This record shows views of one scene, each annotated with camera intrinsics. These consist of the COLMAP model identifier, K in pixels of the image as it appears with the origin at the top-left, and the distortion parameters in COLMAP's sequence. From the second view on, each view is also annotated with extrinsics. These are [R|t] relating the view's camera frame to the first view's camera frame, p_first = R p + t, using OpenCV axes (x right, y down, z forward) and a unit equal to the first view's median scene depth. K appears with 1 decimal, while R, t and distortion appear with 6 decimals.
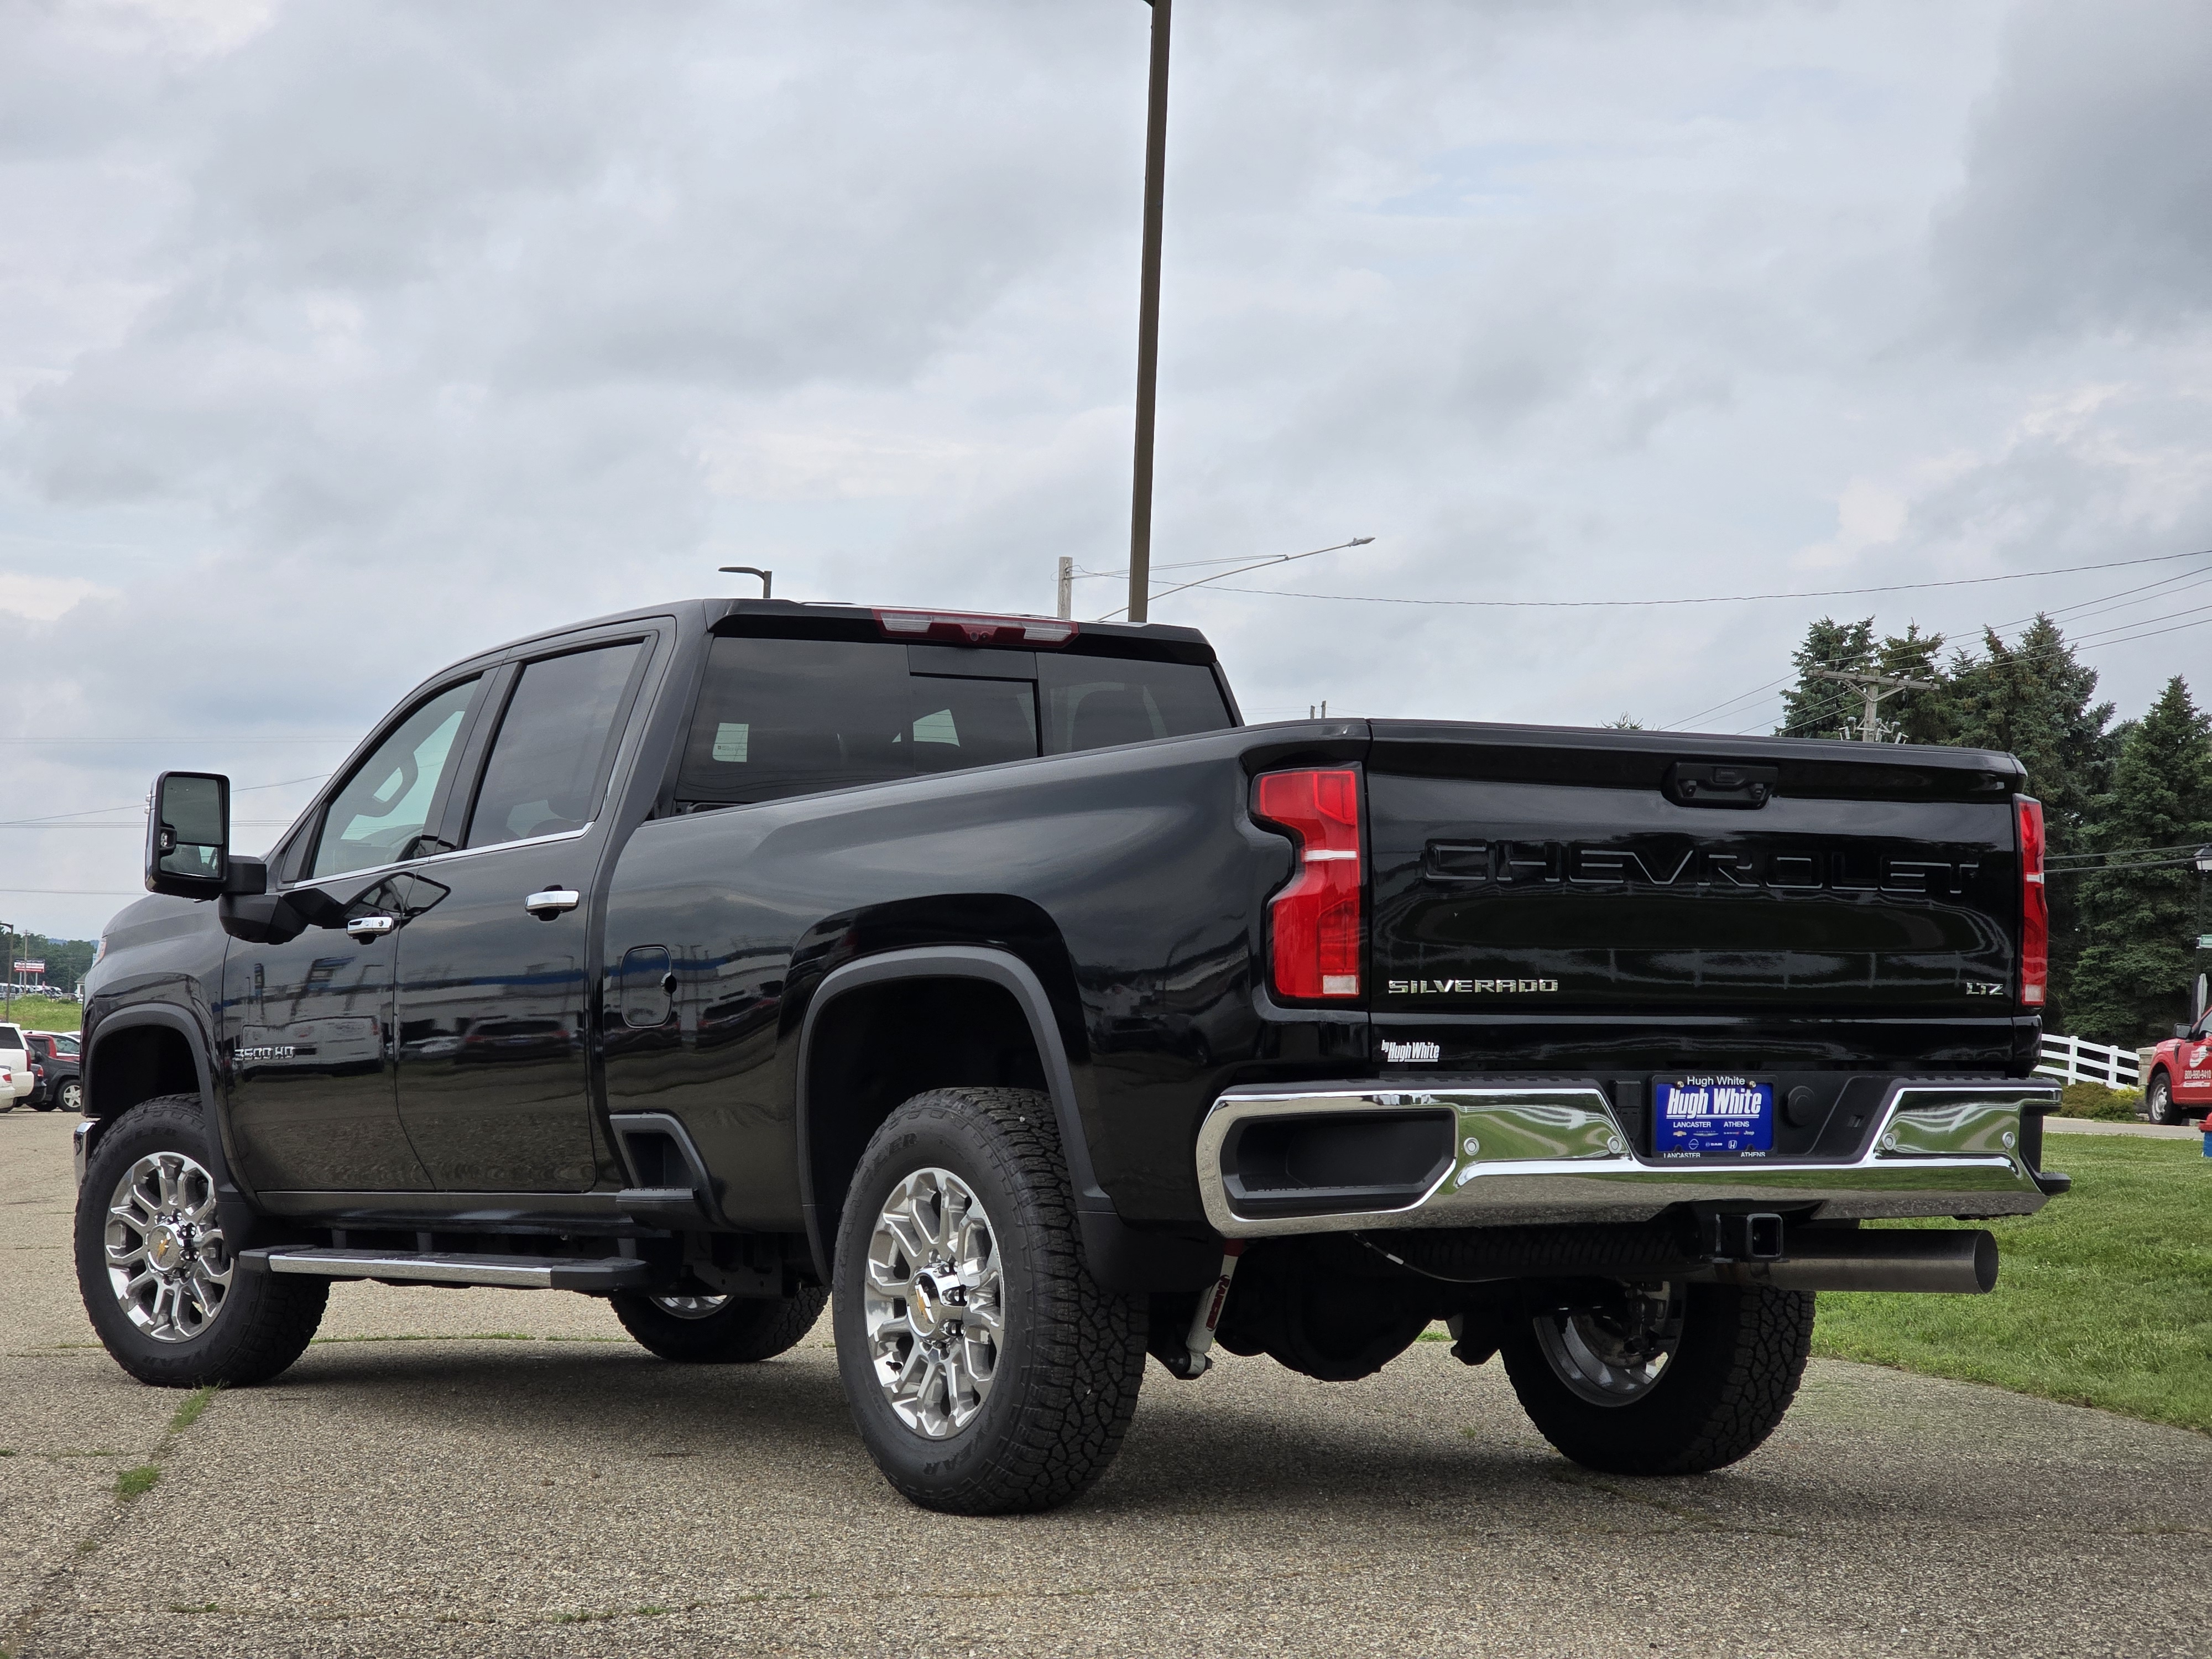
lens RADIAL K [[4513.3, 0, 1106.0], [0, 4513.3, 829.5], [0, 0, 1]] dist [-0.883219, 13.535103]
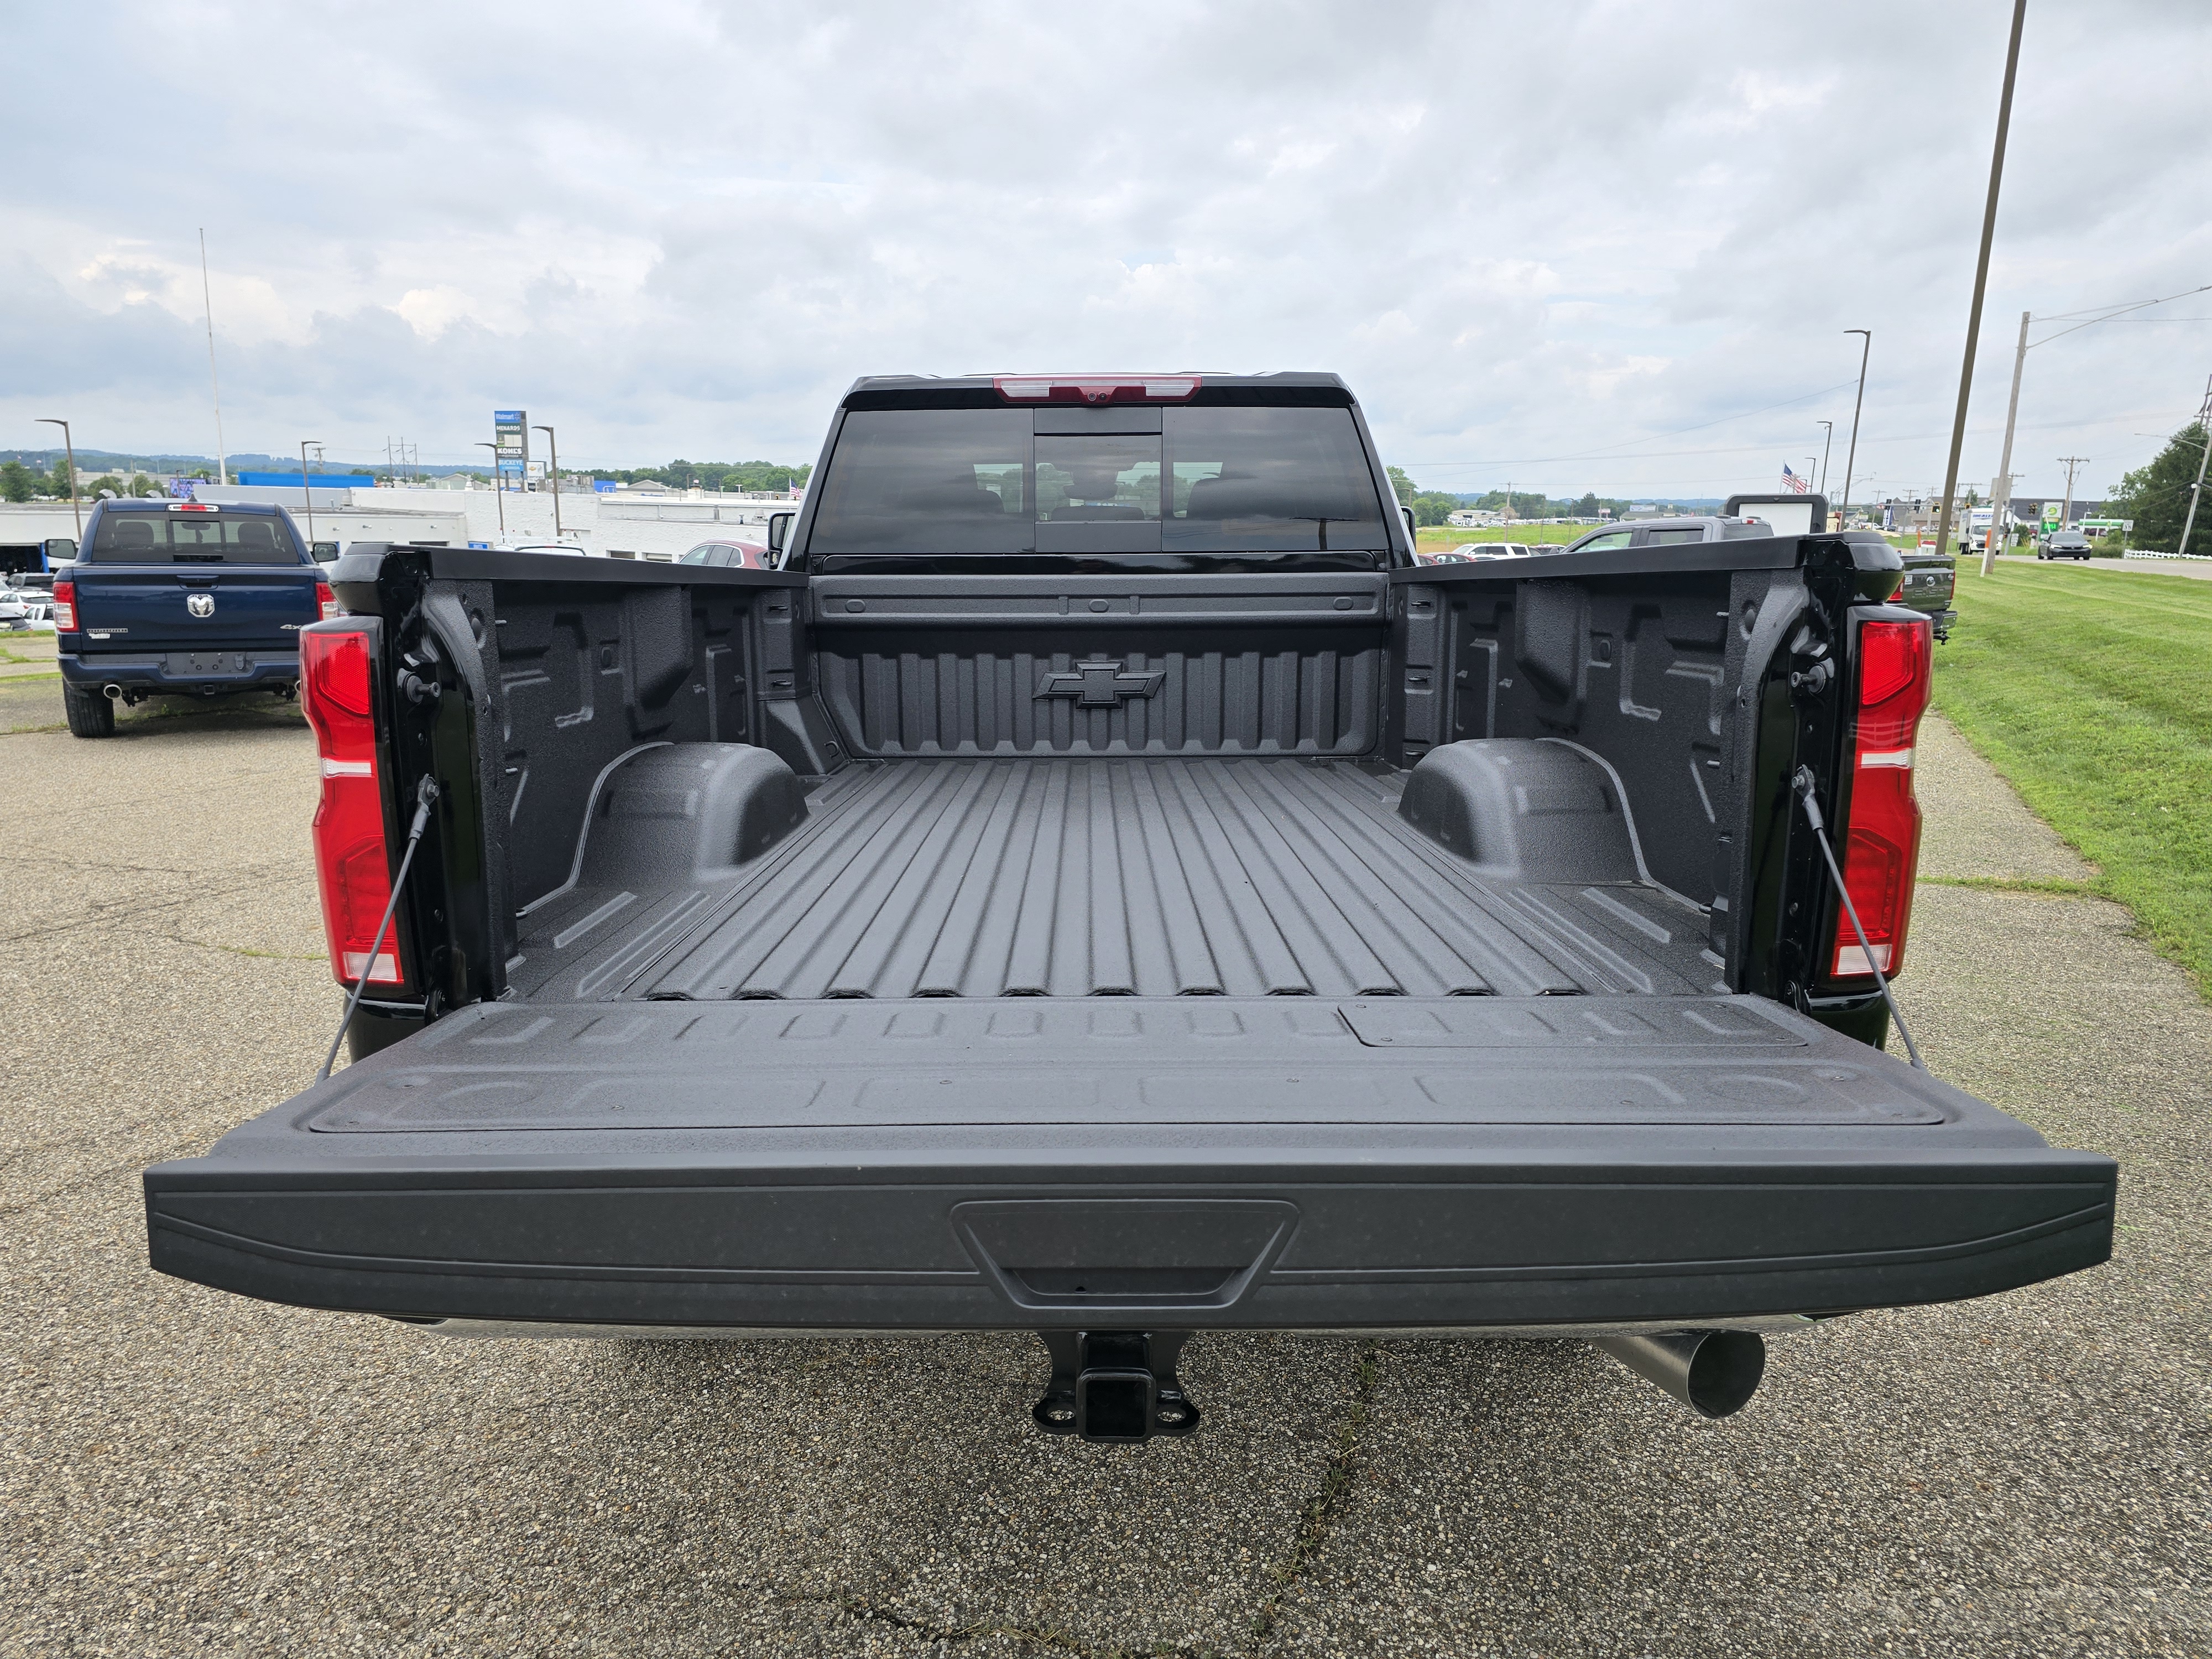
lens RADIAL K [[1482.6, 0, 1106.0], [0, 1482.6, 829.5], [0, 0, 1]] dist [0.000402, -0.000024]
pose [[0.830833, 0.096678, -0.548060, 0.244057], [0.039710, 0.971987, 0.231656, -0.028730], [0.555103, -0.214231, 0.803720, 0.843879]]
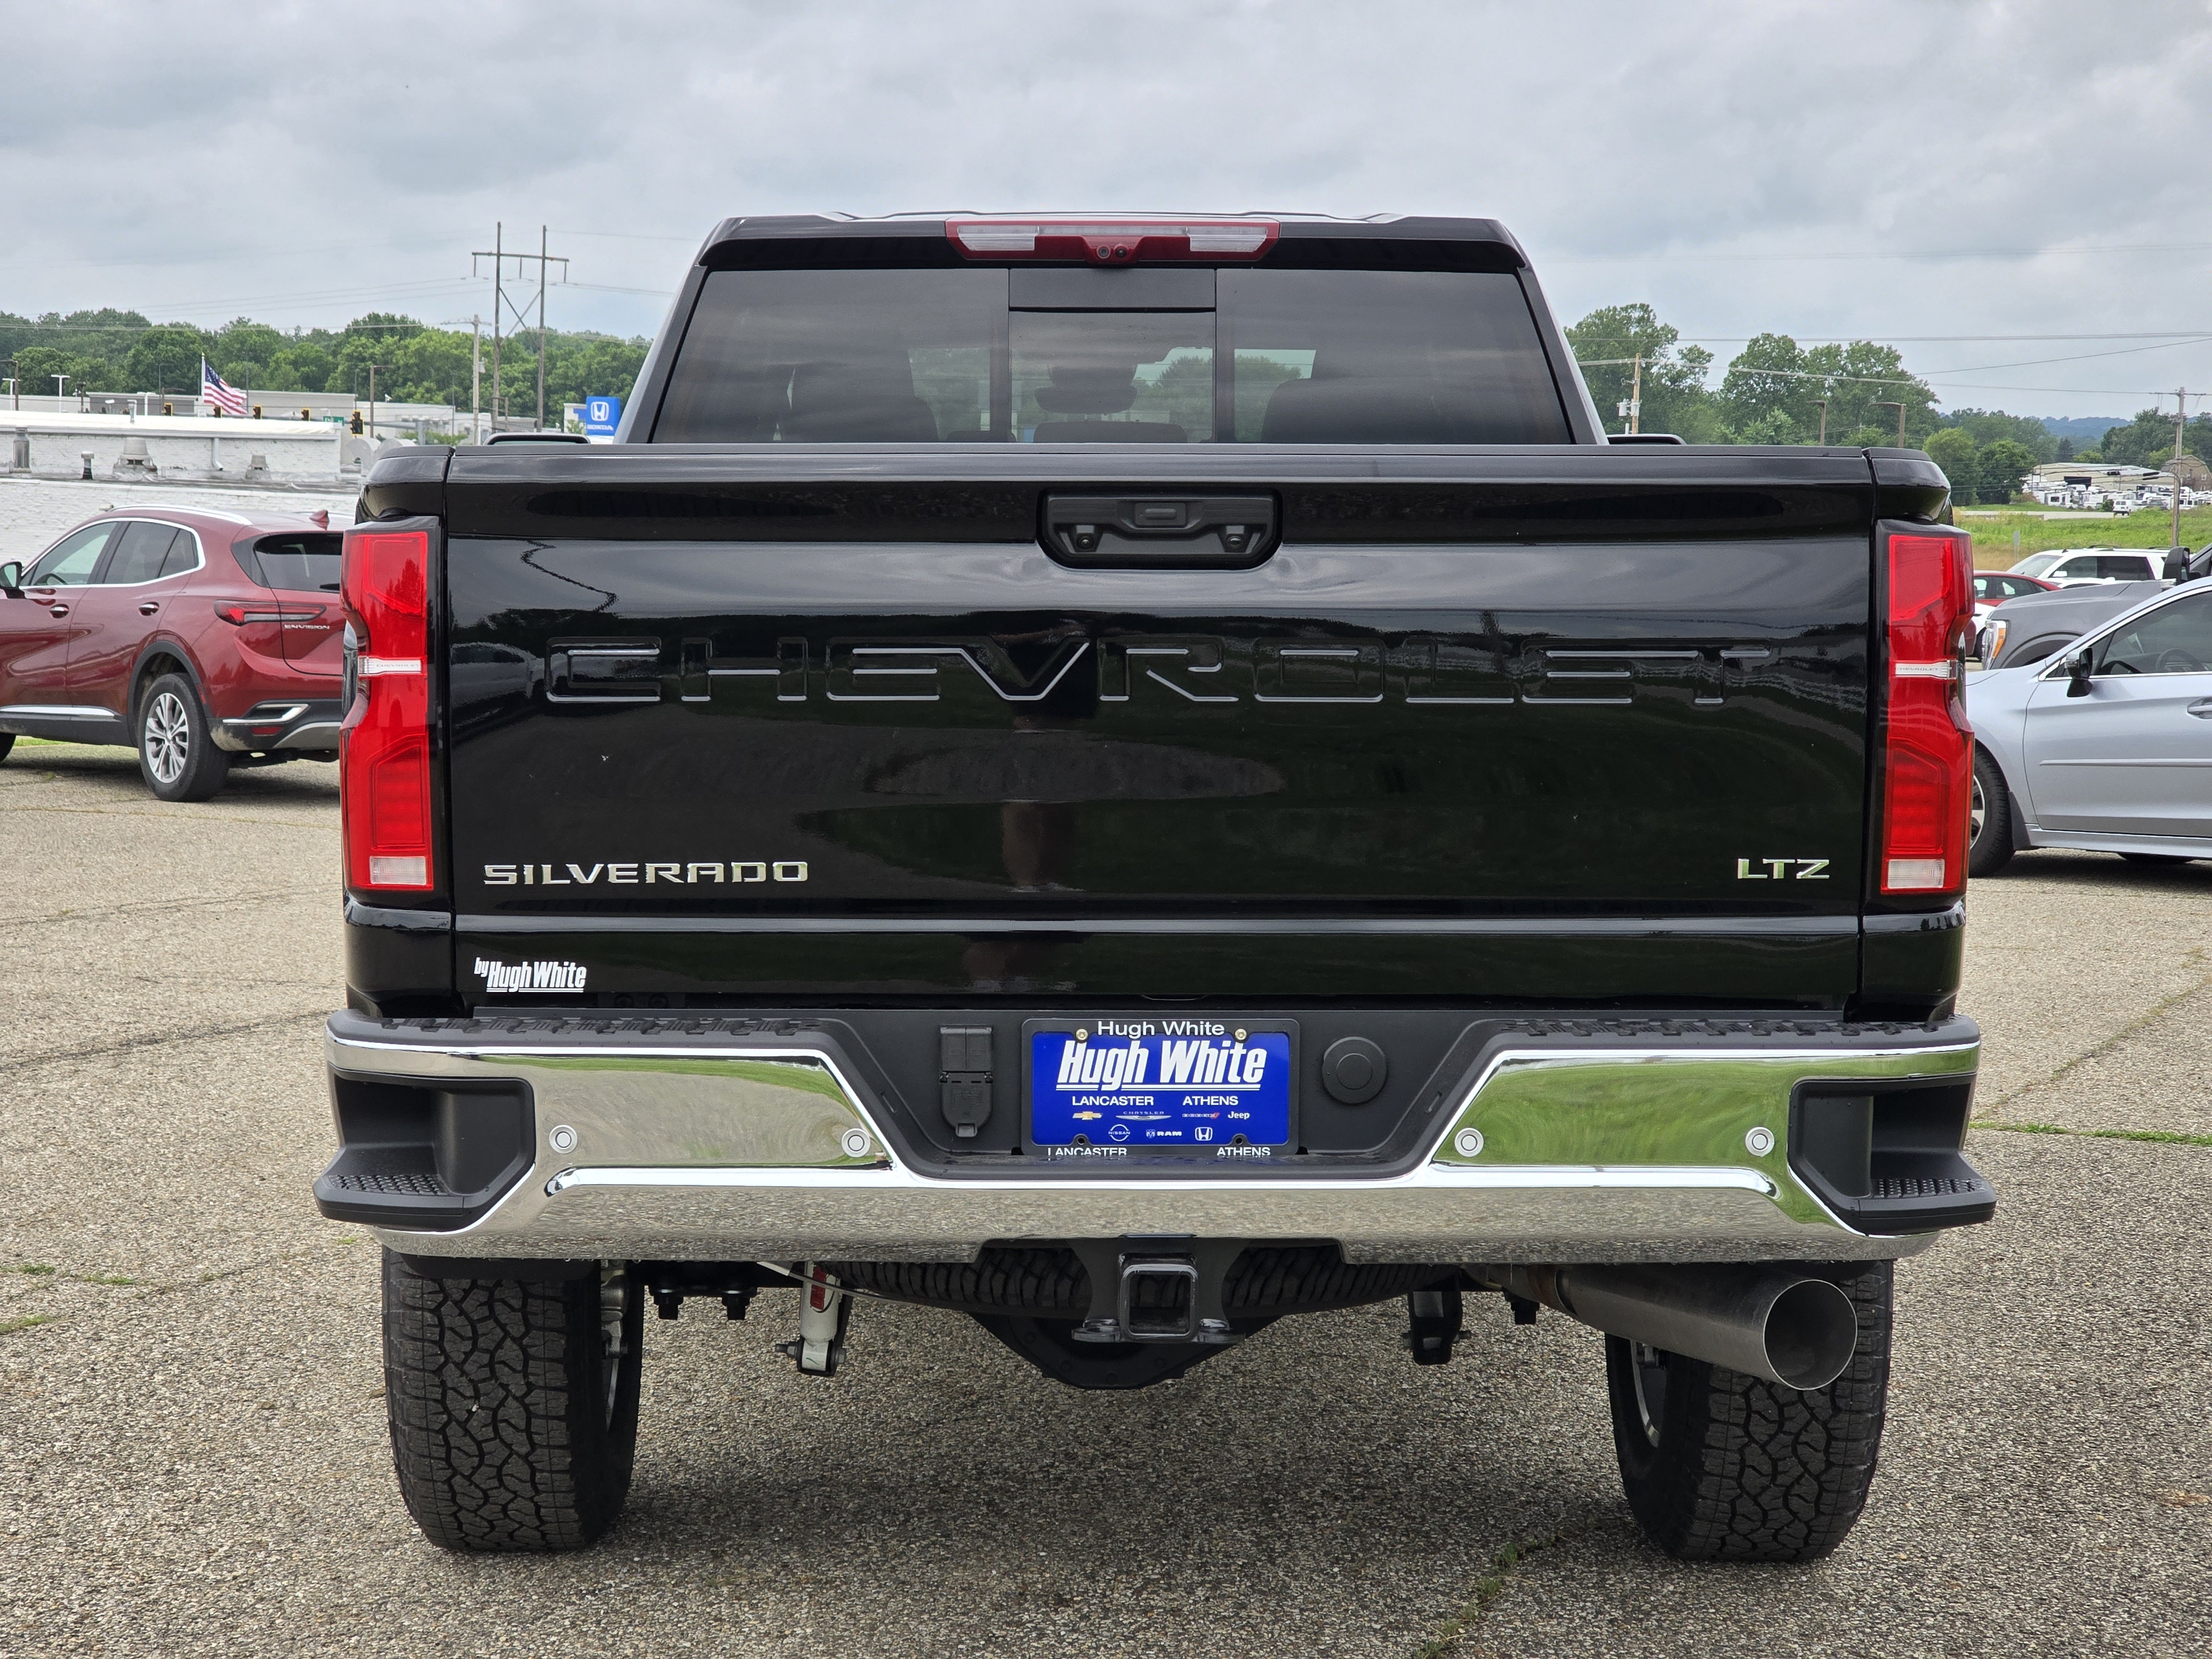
lens RADIAL K [[4349.7, 0, 1106.0], [0, 4349.7, 829.5], [0, 0, 1]] dist [-0.208139, 0.552869]
pose [[0.836746, 0.034970, -0.546474, 0.446930], [0.029564, 0.993618, 0.108851, -0.033314], [0.546793, -0.107236, 0.830372, 0.517335]]
